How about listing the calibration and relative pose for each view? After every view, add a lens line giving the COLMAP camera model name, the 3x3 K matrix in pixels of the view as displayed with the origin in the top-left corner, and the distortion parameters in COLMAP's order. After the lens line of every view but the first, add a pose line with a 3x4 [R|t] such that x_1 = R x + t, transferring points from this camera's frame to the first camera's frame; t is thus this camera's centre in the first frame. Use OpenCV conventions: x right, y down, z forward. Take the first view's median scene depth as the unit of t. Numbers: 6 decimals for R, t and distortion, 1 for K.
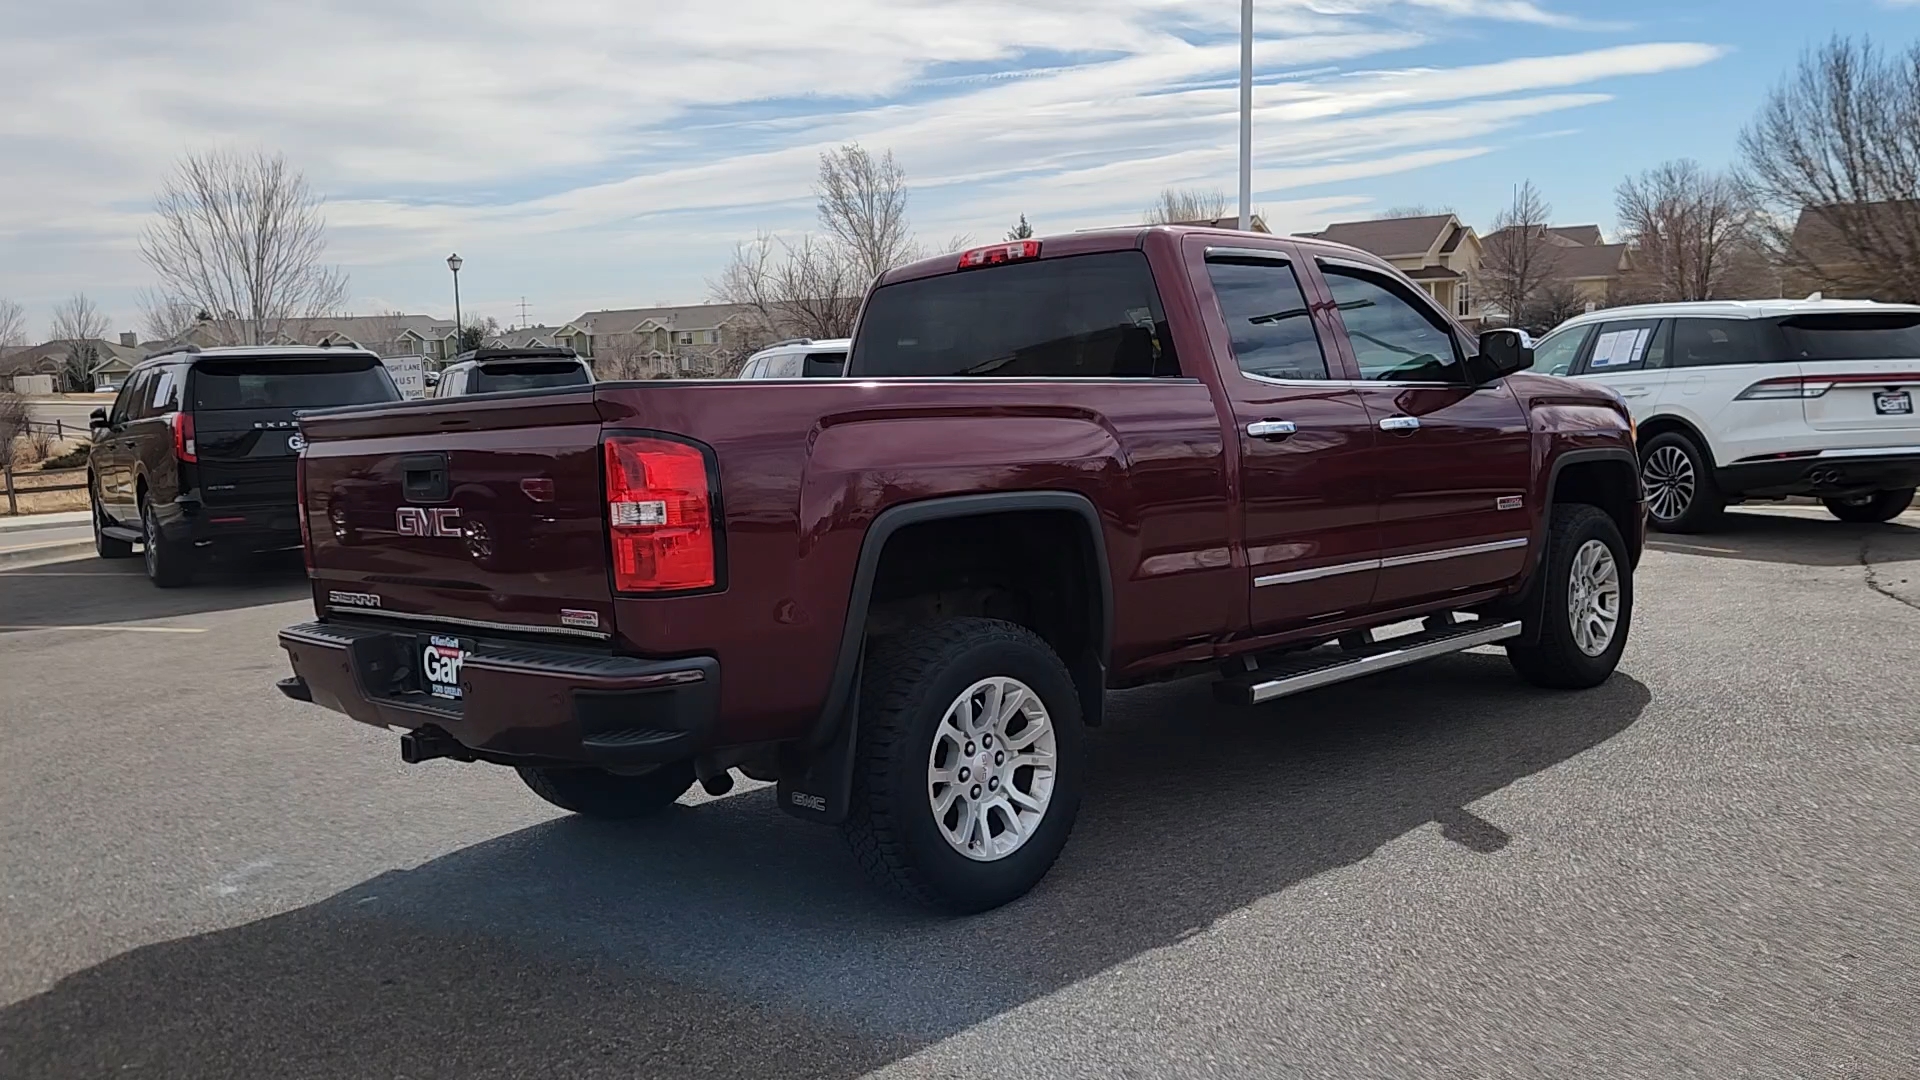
lens RADIAL K [[1621.6, 0, 944.3], [0, 1621.6, 549.9], [0, 0, 1]] dist [0.037539, -0.024633]
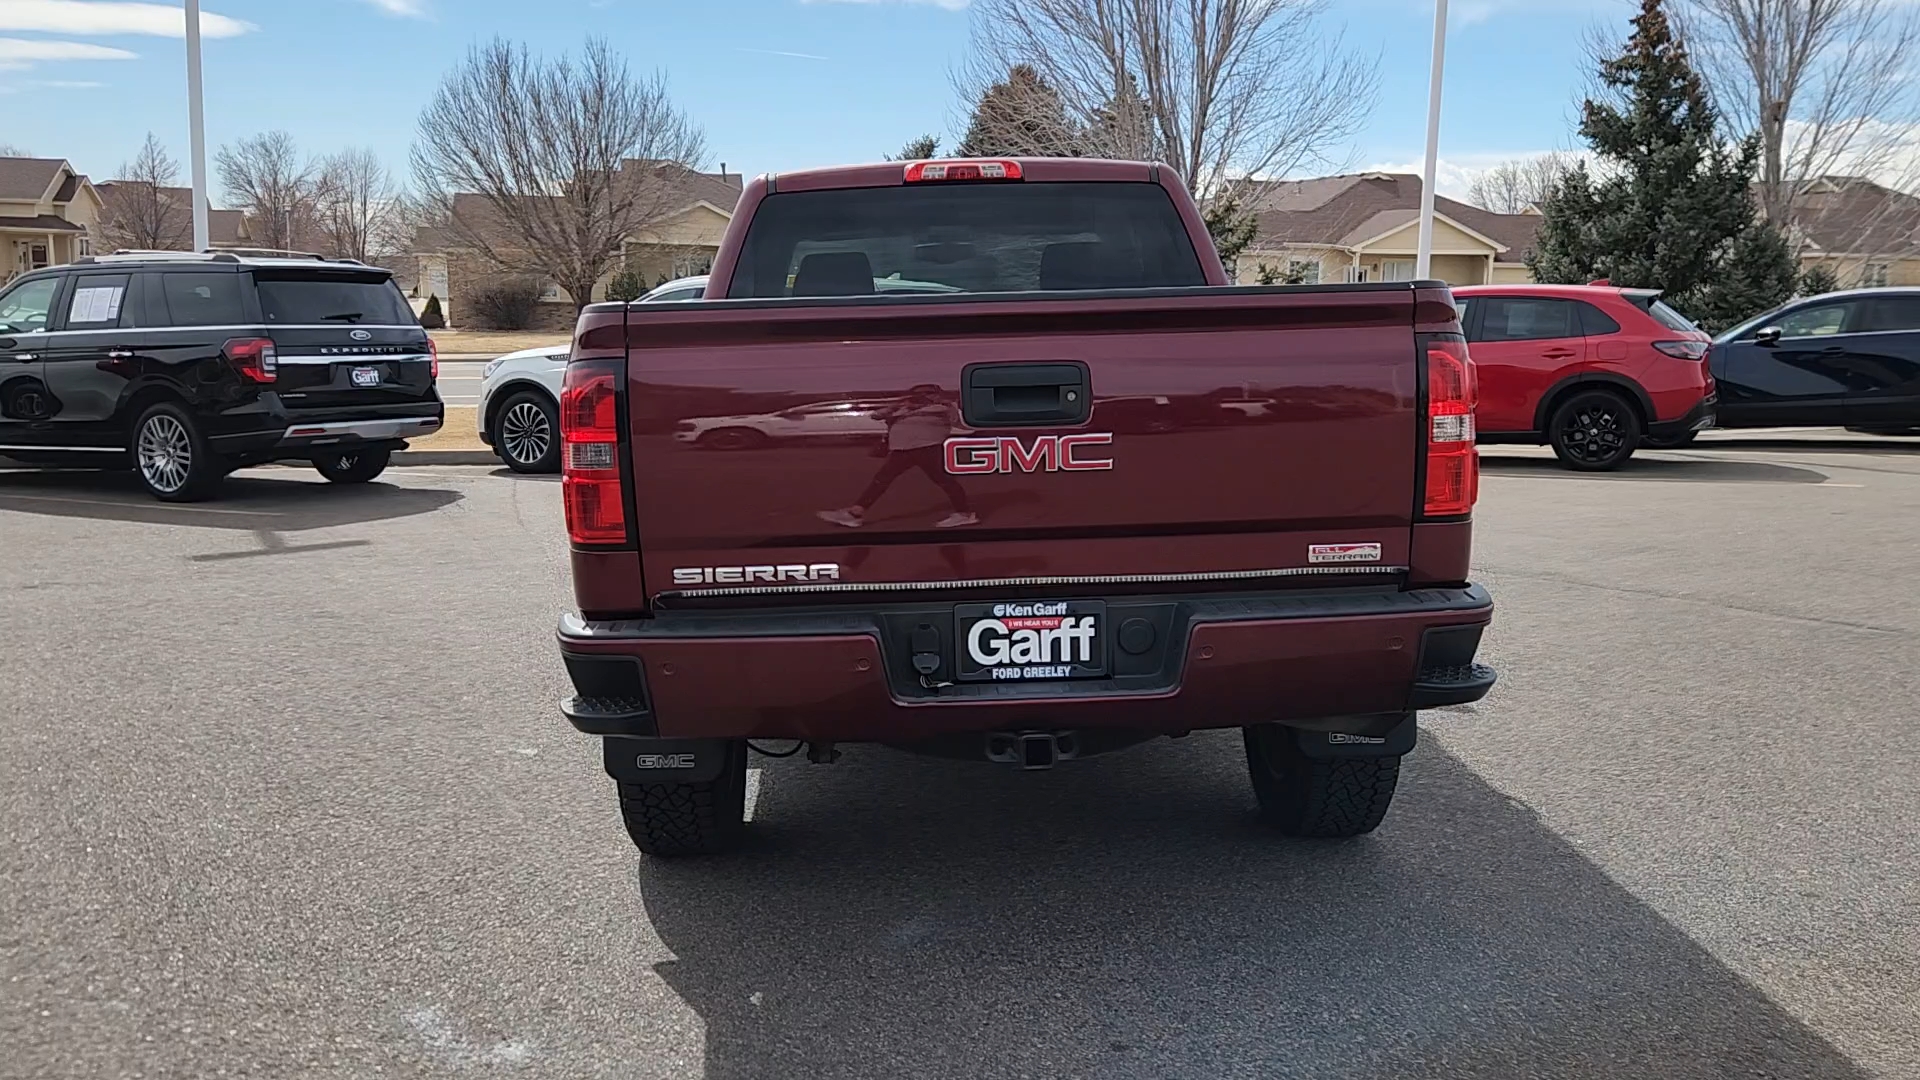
lens RADIAL K [[1621.6, 0, 944.3], [0, 1621.6, 549.9], [0, 0, 1]] dist [0.037539, -0.024633]
pose [[0.674306, -0.063741, 0.735696, -0.684988], [0.051194, 0.997906, 0.039536, -0.003287], [-0.736675, 0.011004, 0.676157, 0.388945]]
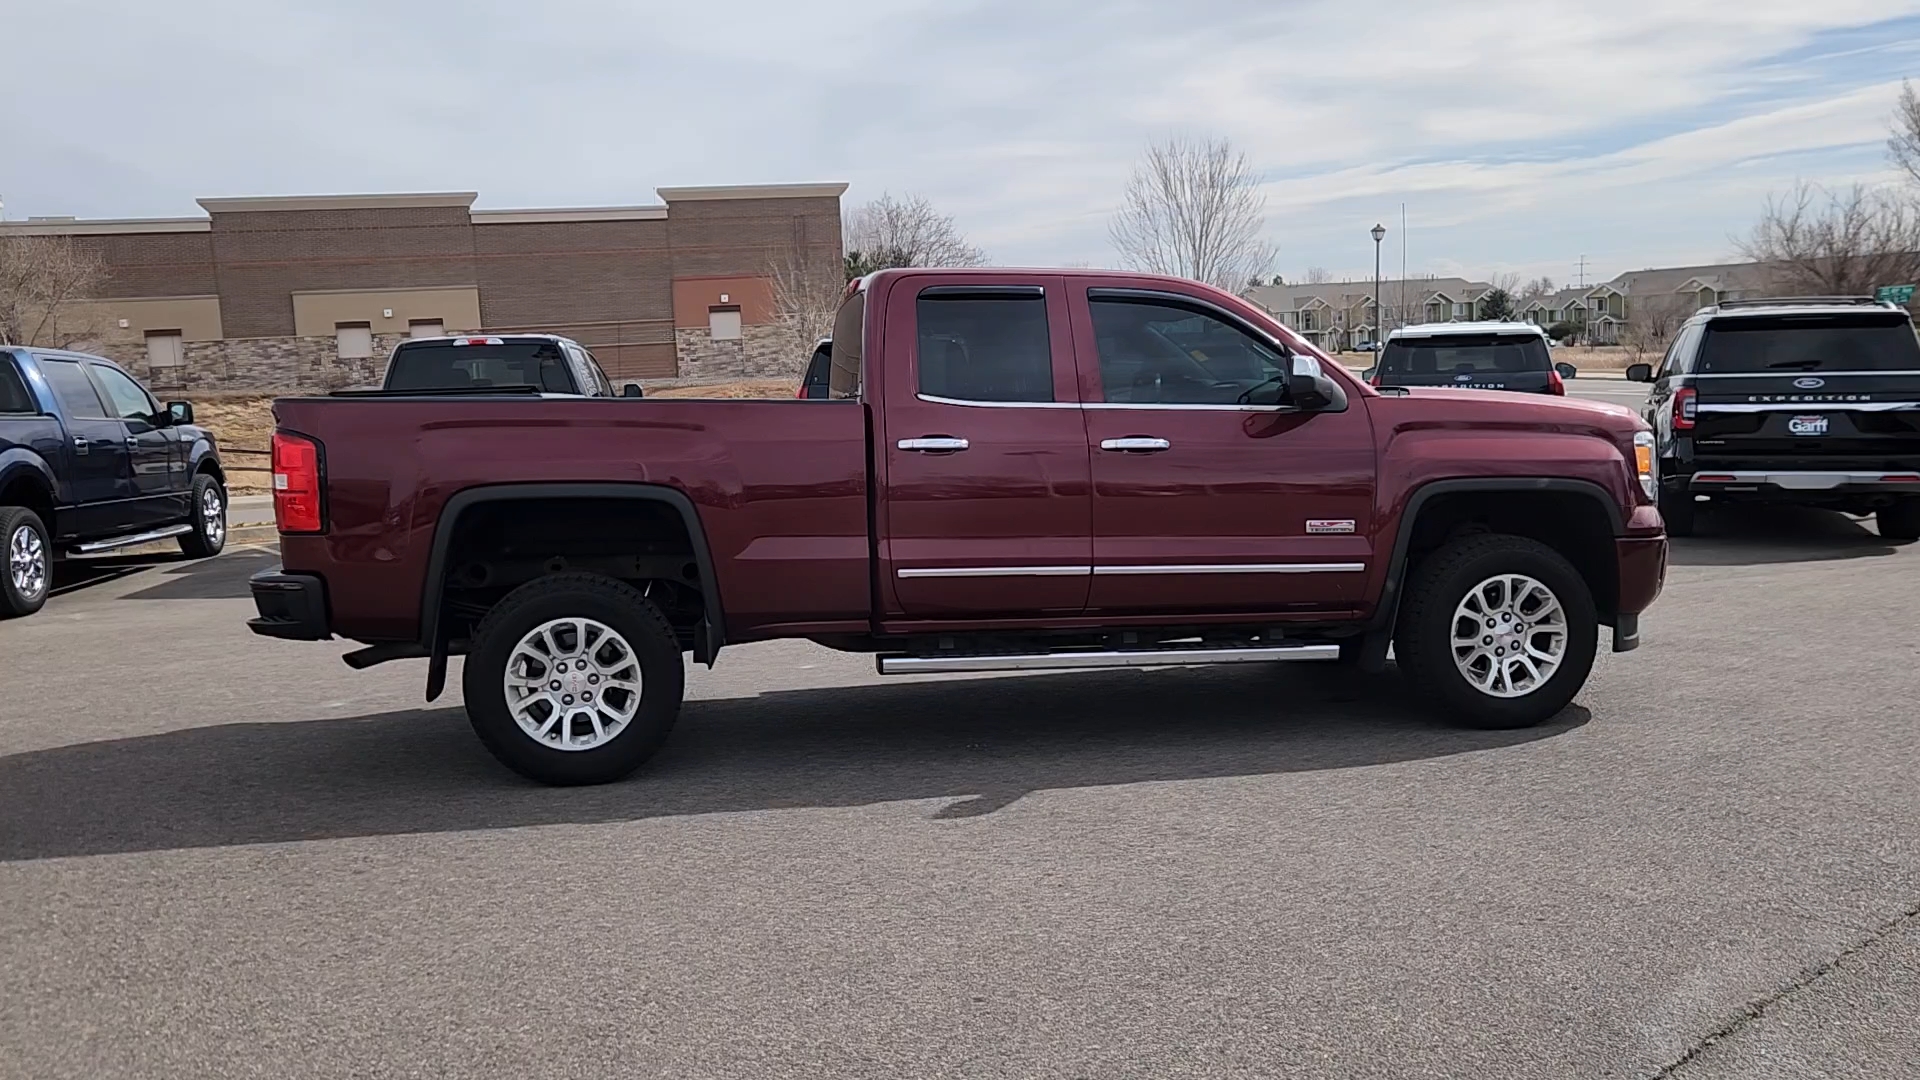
lens RADIAL K [[1623.9, 0, 941.5], [0, 1623.9, 546.0], [0, 0, 1]] dist [0.033686, -0.016342]
pose [[0.809834, 0.083937, -0.580623, 0.826745], [-0.071650, 0.996454, 0.044116, -0.049733], [0.582267, 0.005875, 0.812976, 0.049599]]
